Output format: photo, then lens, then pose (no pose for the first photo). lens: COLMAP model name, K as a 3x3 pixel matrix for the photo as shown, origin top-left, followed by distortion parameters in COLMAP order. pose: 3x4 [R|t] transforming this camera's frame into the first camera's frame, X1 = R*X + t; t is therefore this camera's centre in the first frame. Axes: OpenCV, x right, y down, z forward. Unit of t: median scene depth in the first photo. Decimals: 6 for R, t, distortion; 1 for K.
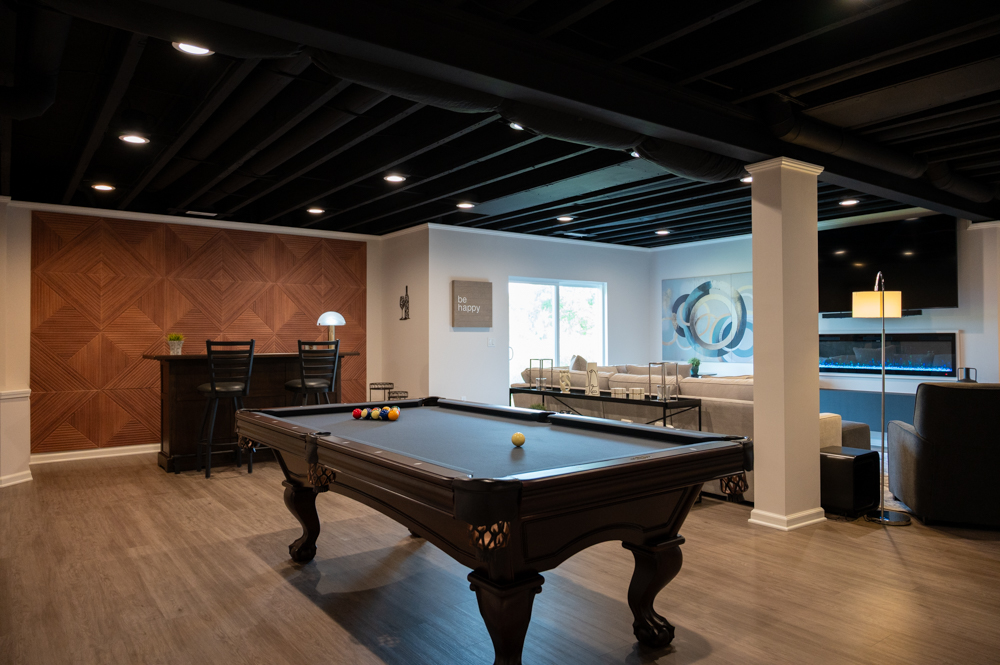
lens RADIAL K [[665.8, 0, 505.8], [0, 665.8, 330.5], [0, 0, 1]] dist [-0.009137, 0.003855]
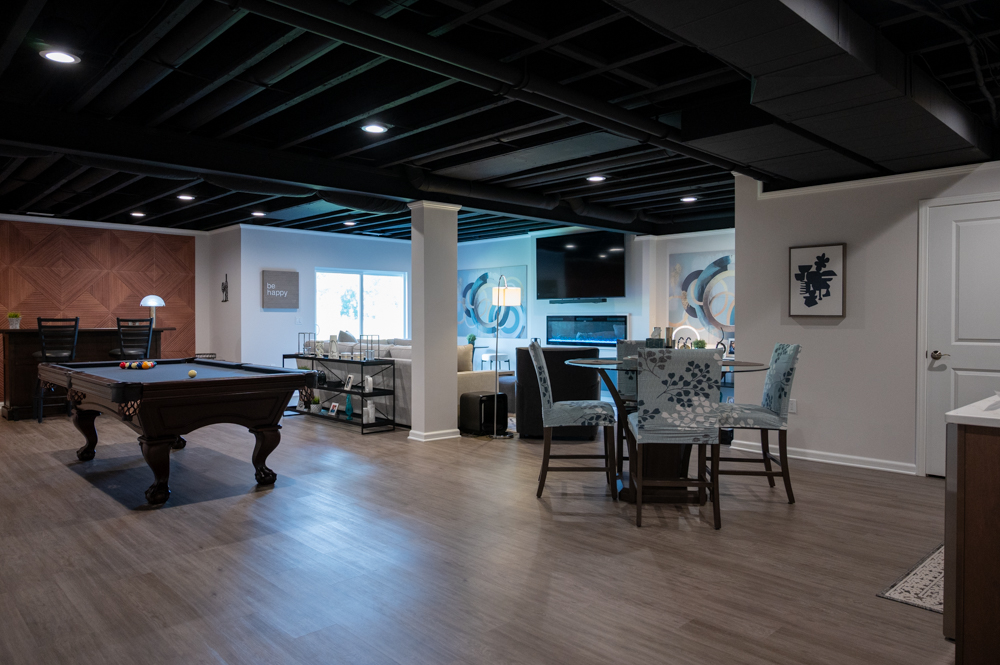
lens RADIAL K [[665.8, 0, 495.5], [0, 665.8, 331.2], [0, 0, 1]] dist [-0.009137, 0.003855]
pose [[0.992712, 0.003724, 0.120455, 0.213089], [-0.007456, 0.999505, 0.030550, -0.003583], [-0.120281, -0.031225, 0.992249, -0.299213]]
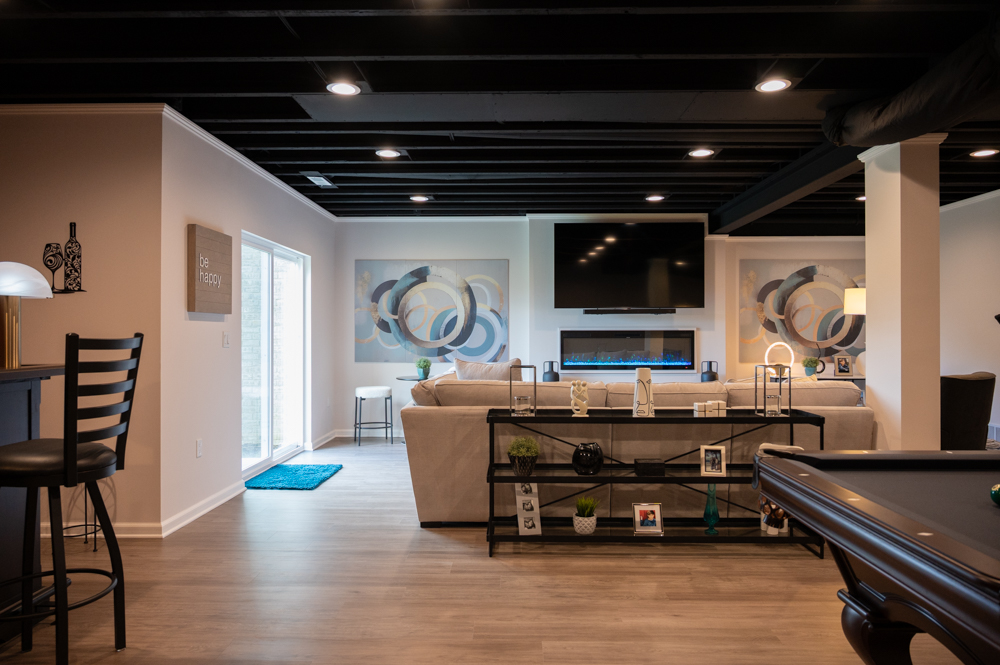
lens RADIAL K [[665.8, 0, 505.6], [0, 665.8, 335.4], [0, 0, 1]] dist [-0.009137, 0.003855]
pose [[0.617664, 0.002774, 0.786437, -0.362331], [-0.012674, 0.999899, 0.006427, 0.007776], [-0.786340, -0.013937, 0.617637, 0.497994]]
